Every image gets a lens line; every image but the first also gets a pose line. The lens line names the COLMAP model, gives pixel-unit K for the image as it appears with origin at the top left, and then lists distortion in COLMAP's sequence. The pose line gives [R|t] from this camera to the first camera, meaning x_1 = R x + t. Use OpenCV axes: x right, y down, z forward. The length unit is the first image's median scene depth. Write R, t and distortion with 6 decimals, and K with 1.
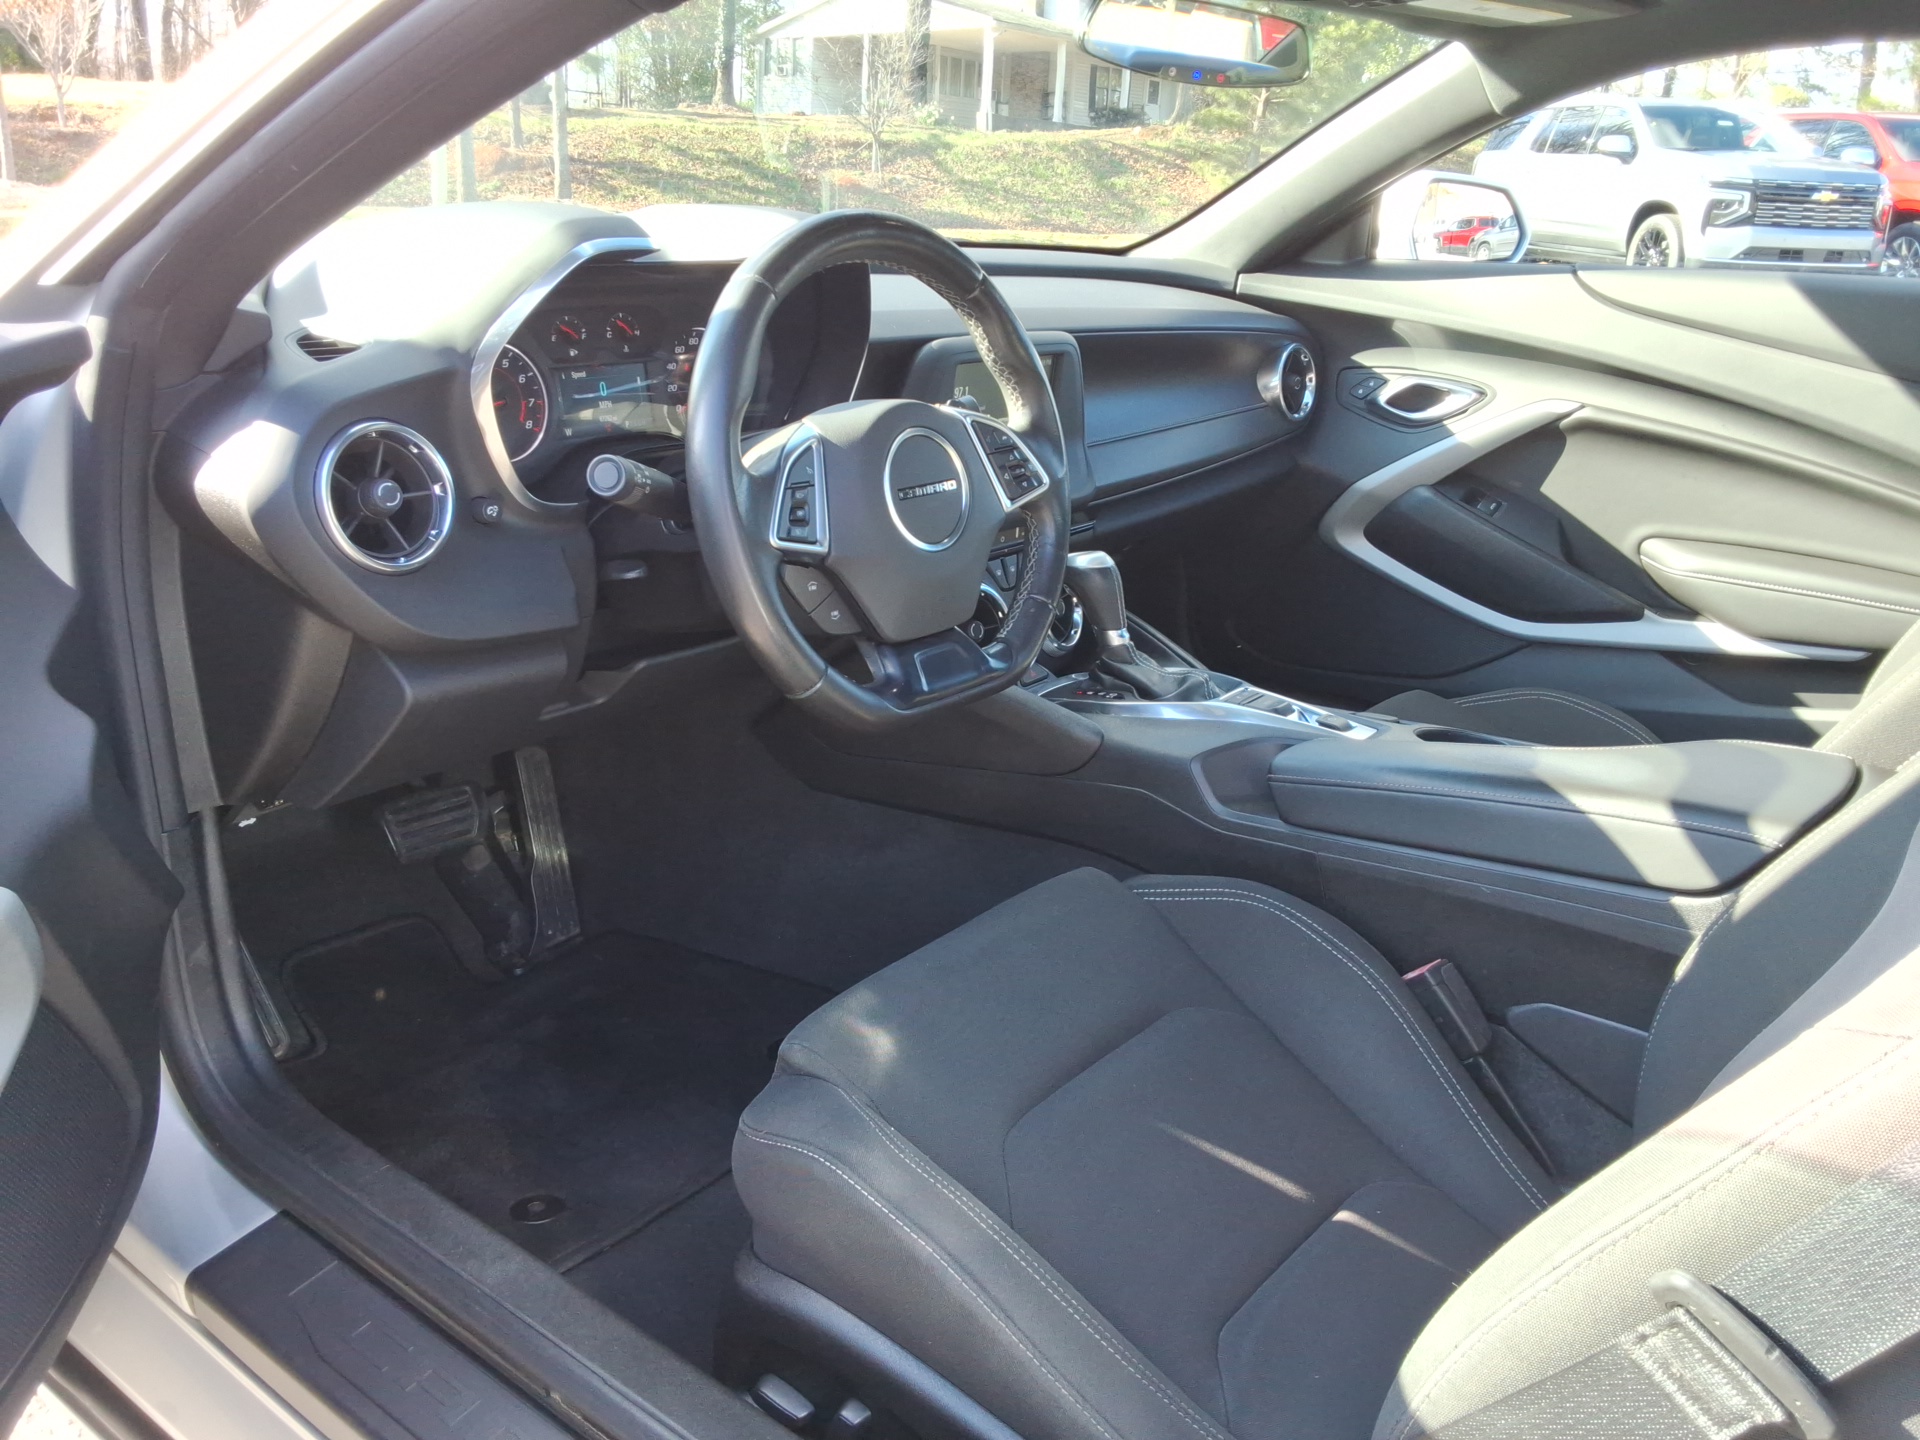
lens RADIAL K [[1594.3, 0, 990.3], [0, 1594.3, 726.2], [0, 0, 1]] dist [0.001673, -0.011071]
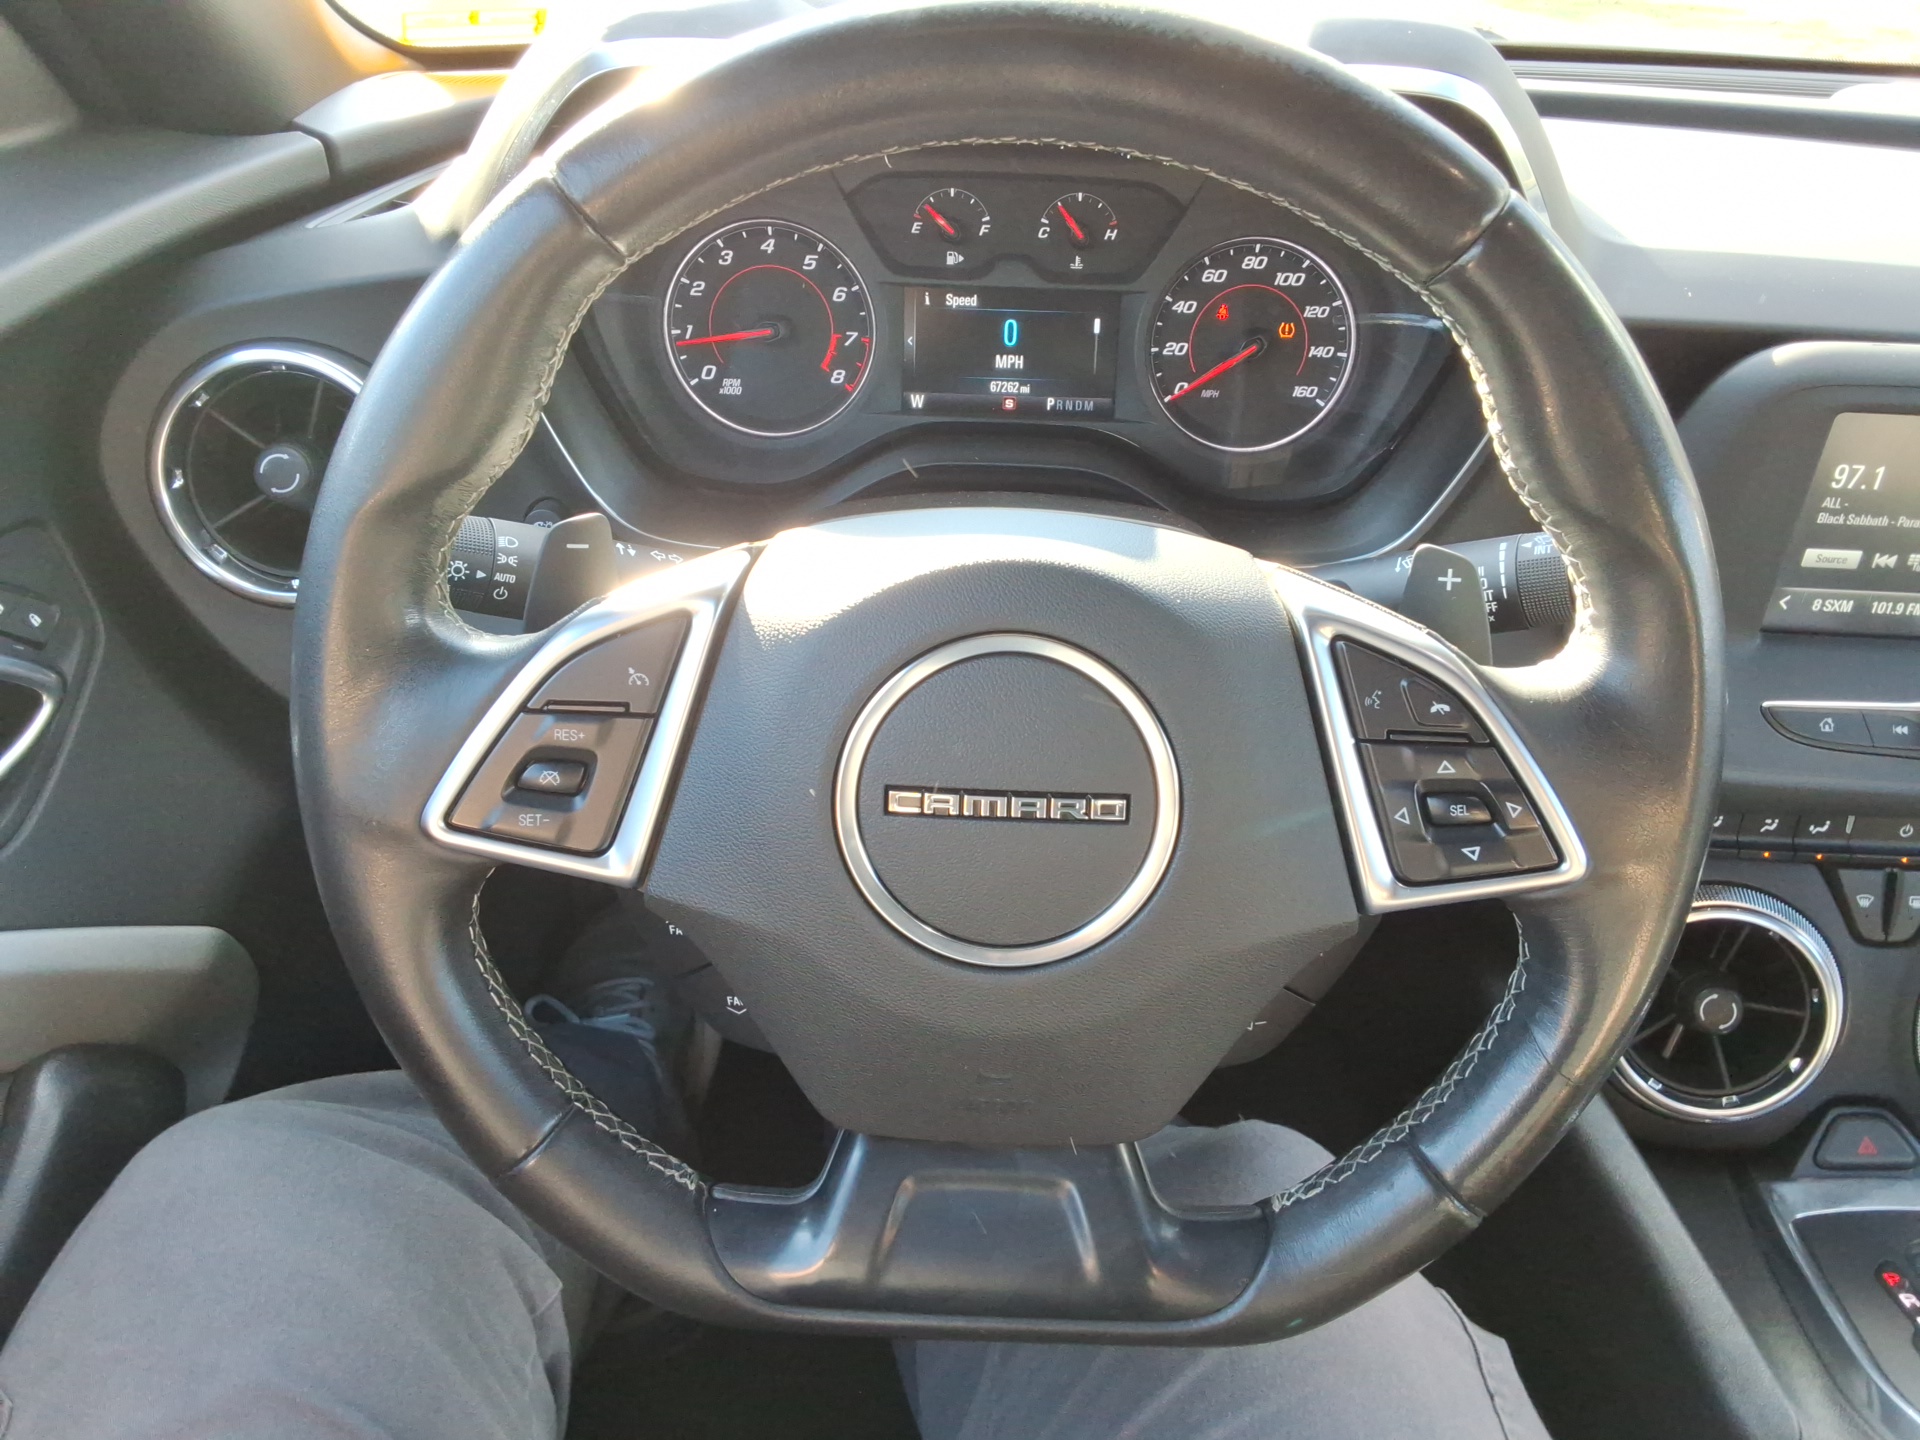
lens RADIAL K [[1546.5, 0, 960.0], [0, 1546.5, 720.0], [0, 0, 1]] dist [0.092232, -0.275627]
pose [[0.612284, 0.358451, -0.704713, 0.173671], [-0.268533, 0.932619, 0.241063, -0.220326], [0.743638, 0.041639, 0.667284, 0.666855]]
